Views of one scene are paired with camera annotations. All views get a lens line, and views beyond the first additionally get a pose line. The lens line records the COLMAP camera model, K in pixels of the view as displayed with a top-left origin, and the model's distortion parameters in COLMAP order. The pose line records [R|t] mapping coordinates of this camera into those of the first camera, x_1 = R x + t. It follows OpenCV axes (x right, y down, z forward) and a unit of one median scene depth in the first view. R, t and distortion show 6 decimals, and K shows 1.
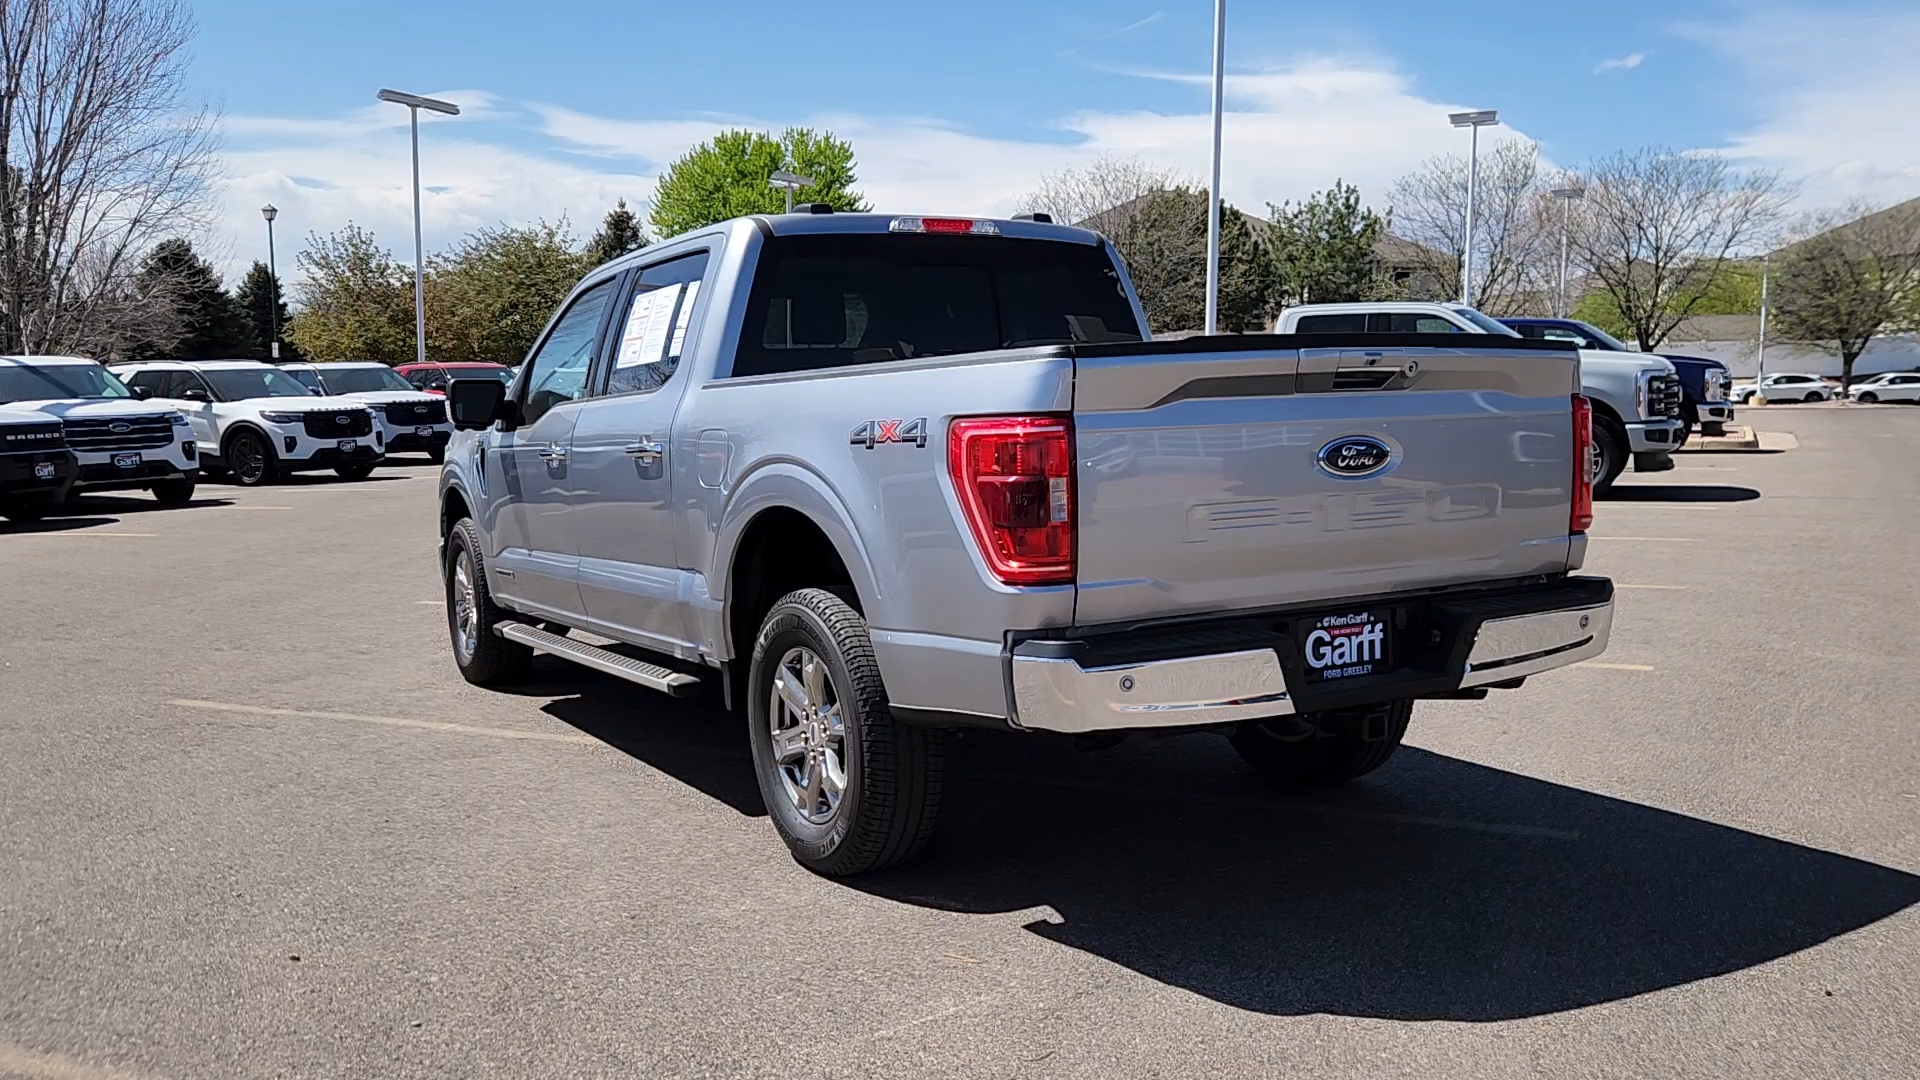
lens RADIAL K [[1640.3, 0, 945.6], [0, 1640.3, 541.3], [0, 0, 1]] dist [0.036491, -0.029375]
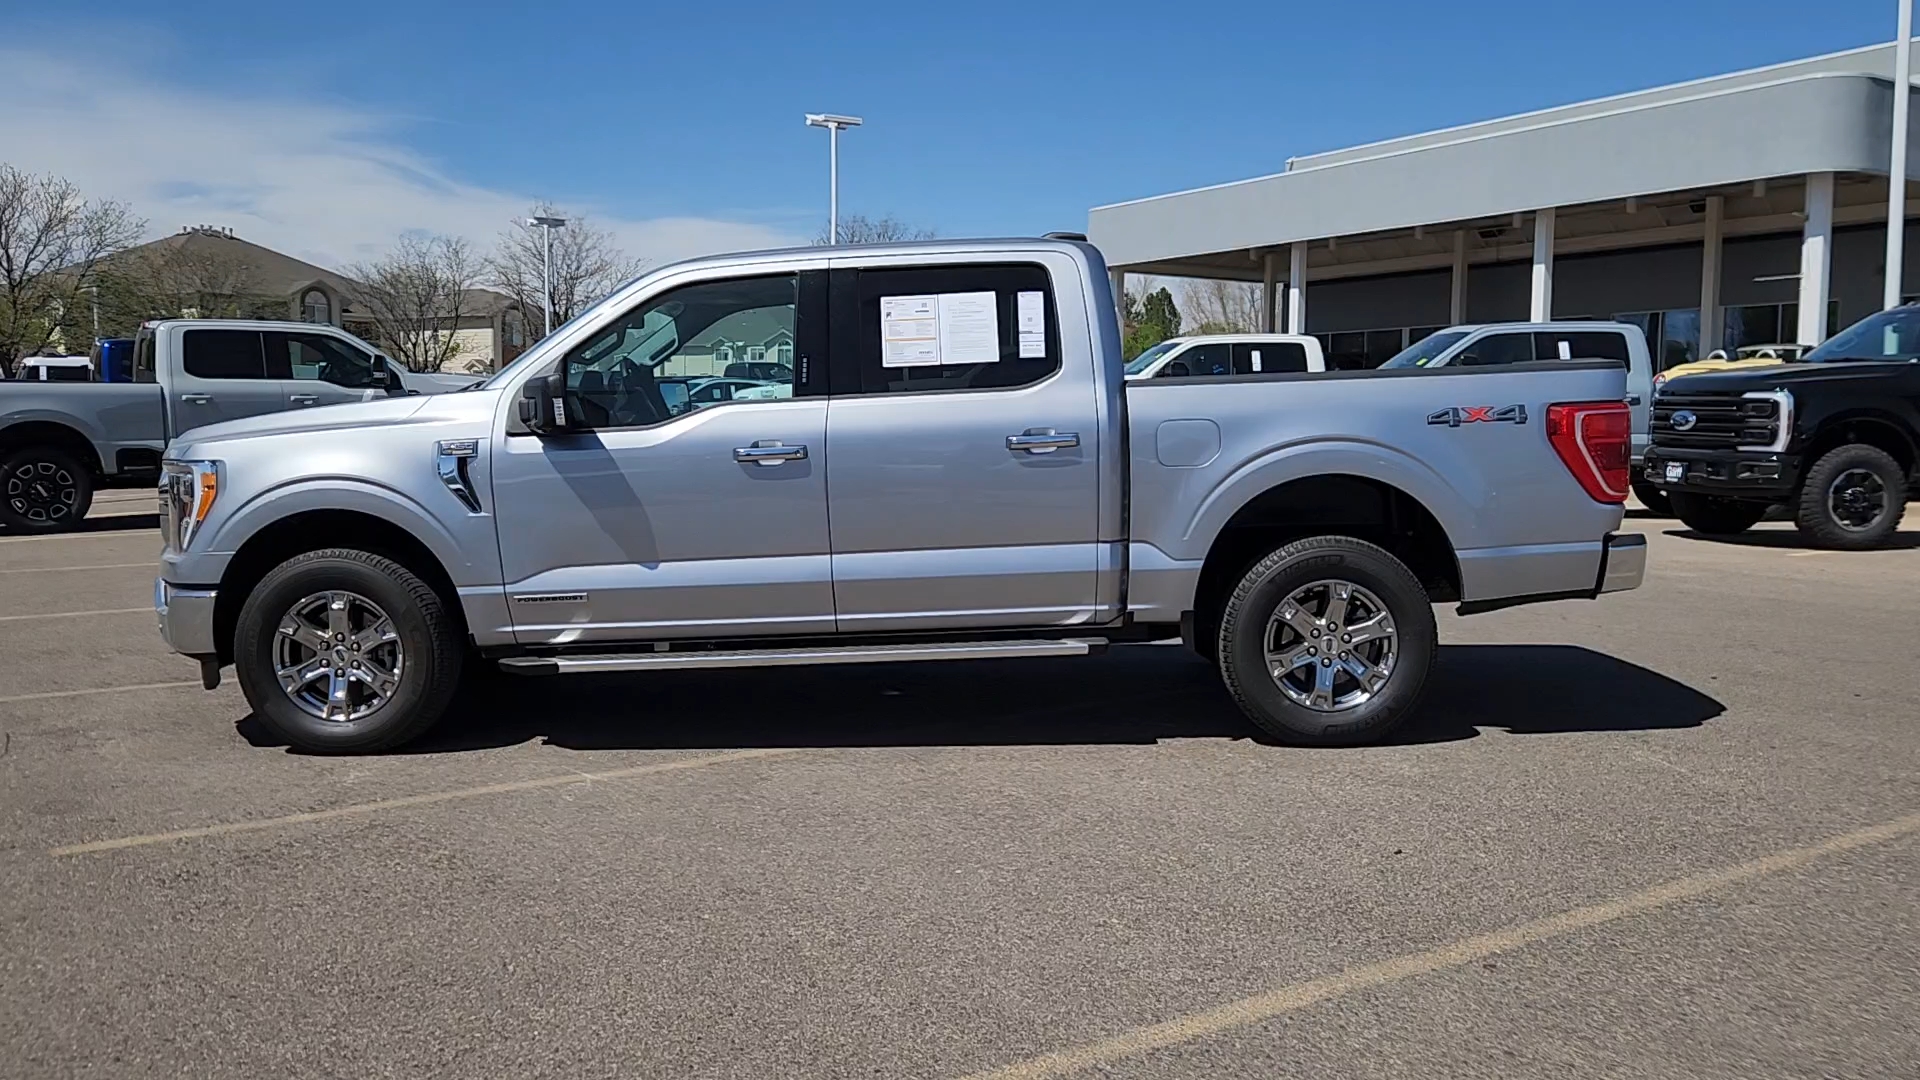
lens RADIAL K [[1640.3, 0, 956.7], [0, 1640.3, 543.9], [0, 0, 1]] dist [0.036491, -0.029375]
pose [[0.511488, -0.062743, 0.856997, -0.398720], [0.078864, 0.996549, 0.025891, -0.006715], [-0.855664, 0.054343, 0.514671, 0.164595]]
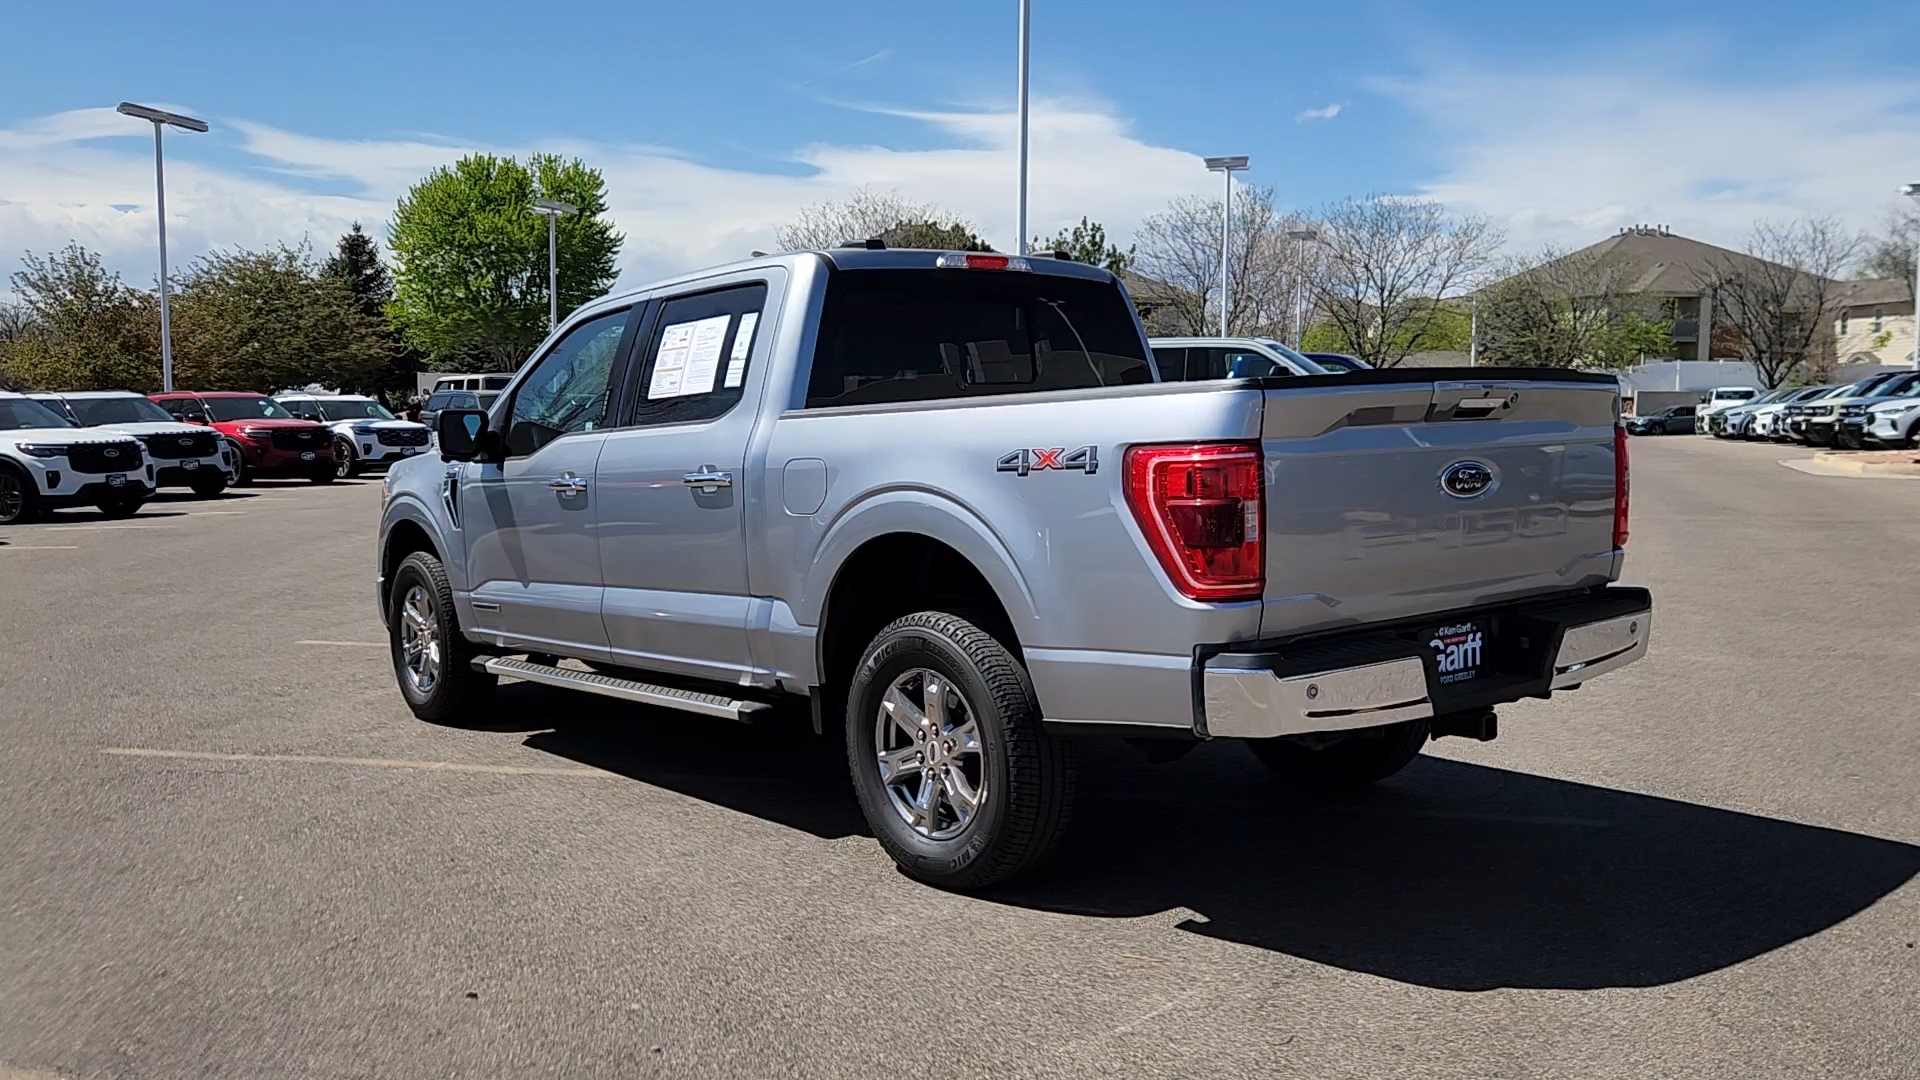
lens RADIAL K [[1640.3, 0, 949.0], [0, 1640.3, 537.7], [0, 0, 1]] dist [0.036491, -0.029375]
pose [[0.986704, -0.012679, 0.162031, -0.068432], [0.016035, 0.999683, -0.019419, 0.000694], [-0.161733, 0.021759, 0.986595, -0.006299]]
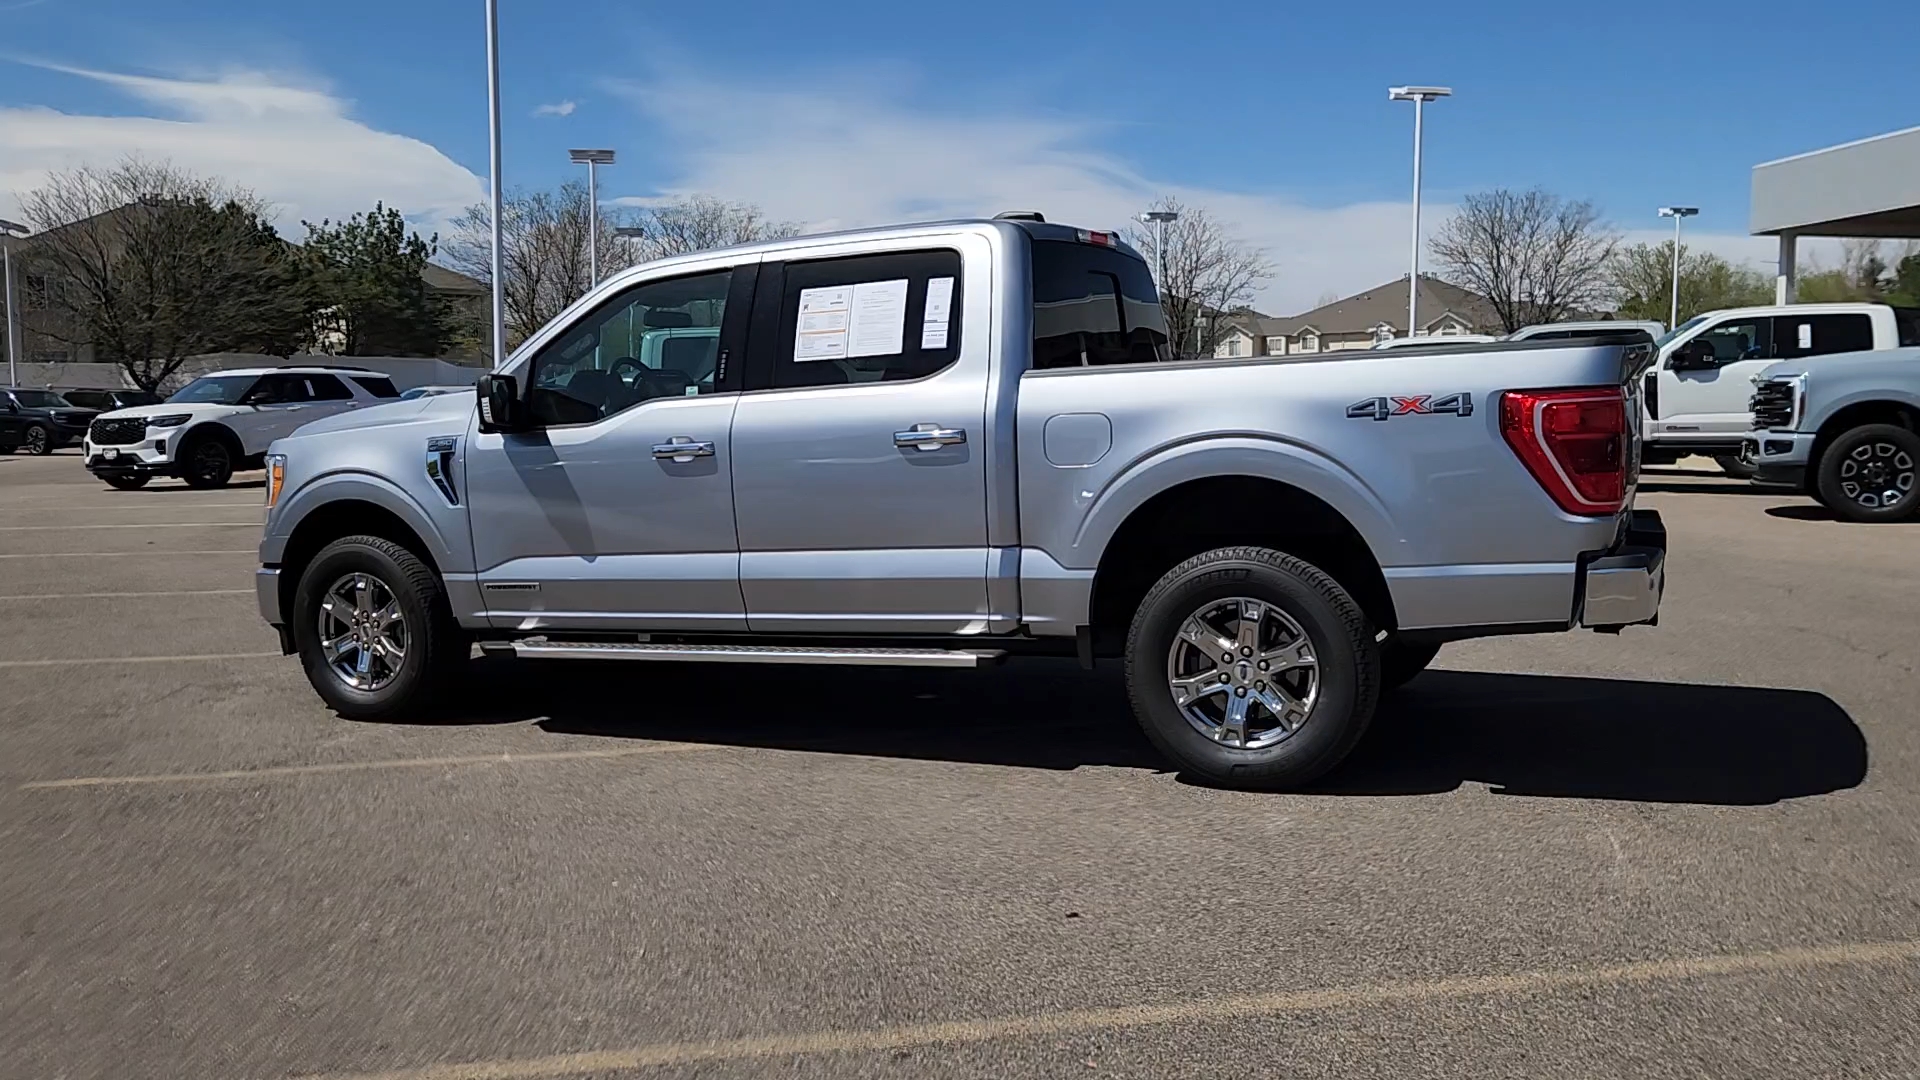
lens RADIAL K [[1640.3, 0, 952.3], [0, 1640.3, 543.8], [0, 0, 1]] dist [0.036491, -0.029375]
pose [[0.815245, -0.050757, 0.576887, -0.264035], [0.060256, 0.998179, 0.002672, 0.003293], [-0.575973, 0.032583, 0.816819, 0.049398]]
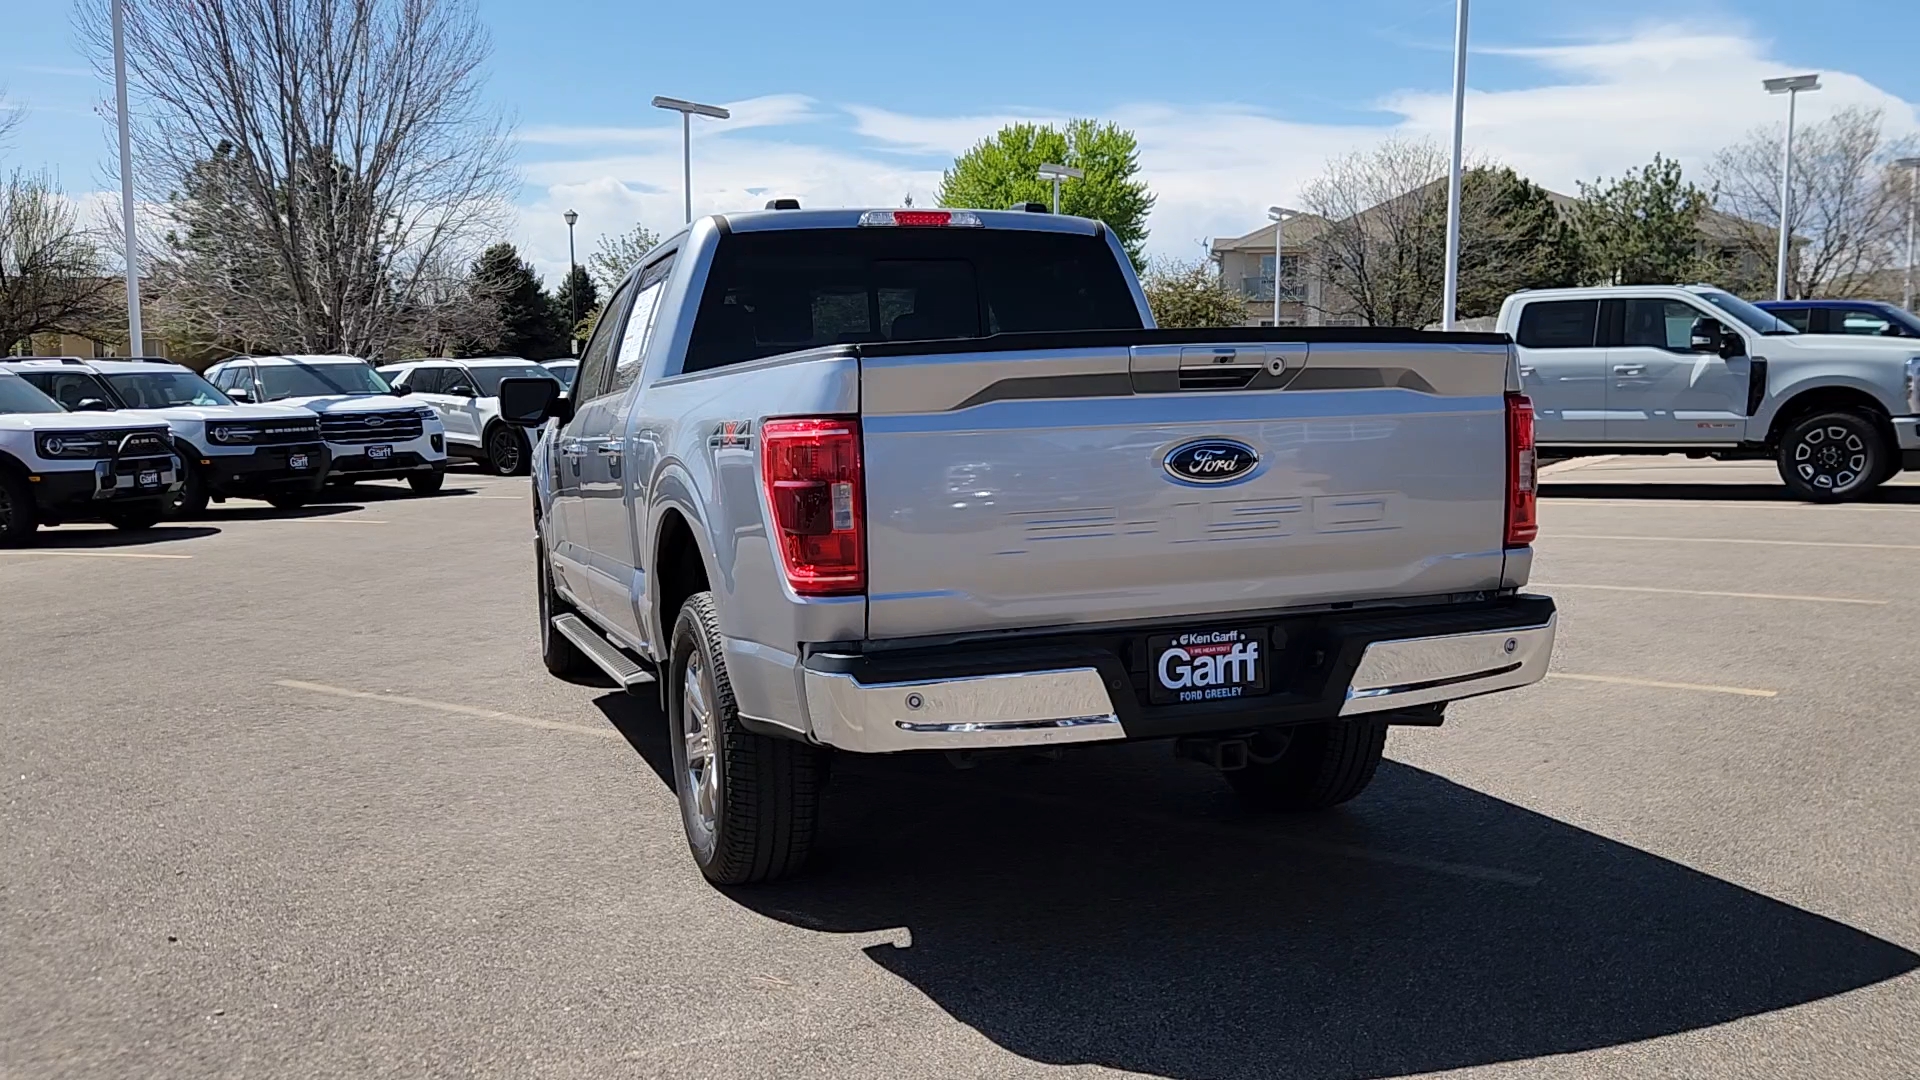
lens RADIAL K [[1640.3, 0, 942.0], [0, 1640.3, 537.3], [0, 0, 1]] dist [0.036491, -0.029375]
pose [[0.982757, 0.013318, -0.184421, 0.068711], [-0.012817, 0.999910, 0.003909, -0.002693], [0.184457, -0.001478, 0.982840, 0.016641]]
